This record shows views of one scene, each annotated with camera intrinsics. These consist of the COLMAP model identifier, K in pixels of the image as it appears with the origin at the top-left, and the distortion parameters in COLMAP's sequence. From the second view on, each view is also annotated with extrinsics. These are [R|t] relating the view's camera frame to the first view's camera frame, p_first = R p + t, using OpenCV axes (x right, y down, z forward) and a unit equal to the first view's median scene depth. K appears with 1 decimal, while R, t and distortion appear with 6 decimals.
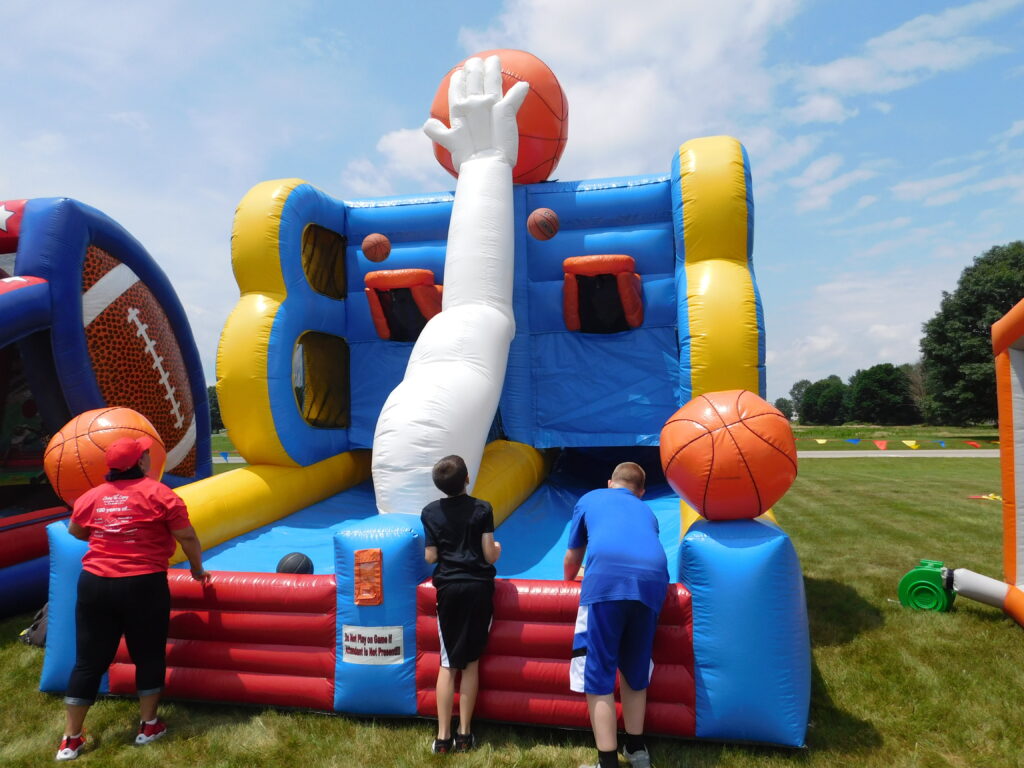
lens RADIAL K [[768.3, 0, 517.1], [0, 768.3, 387.8], [0, 0, 1]] dist [-0.009477, 0.011437]
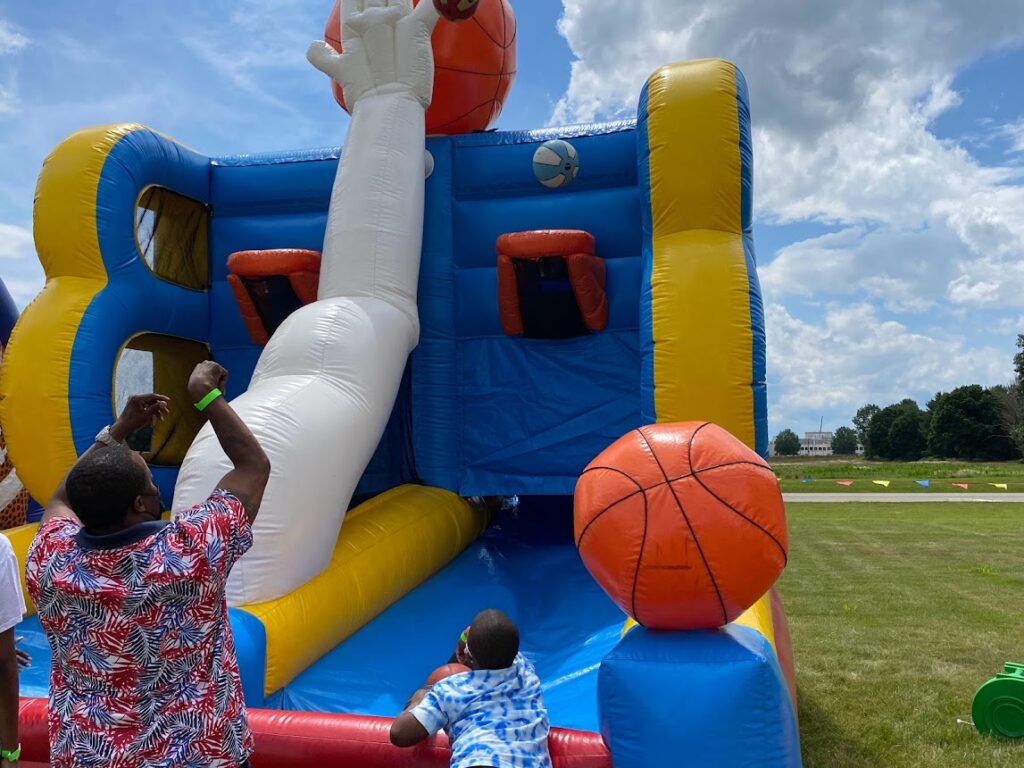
lens RADIAL K [[920.3, 0, 502.3], [0, 920.3, 388.2], [0, 0, 1]] dist [0.044953, -0.051107]
pose [[0.999725, 0.007978, -0.022039, 0.080438], [-0.008518, 0.999662, -0.024544, -0.002675], [0.021836, 0.024725, 0.999456, 0.129328]]
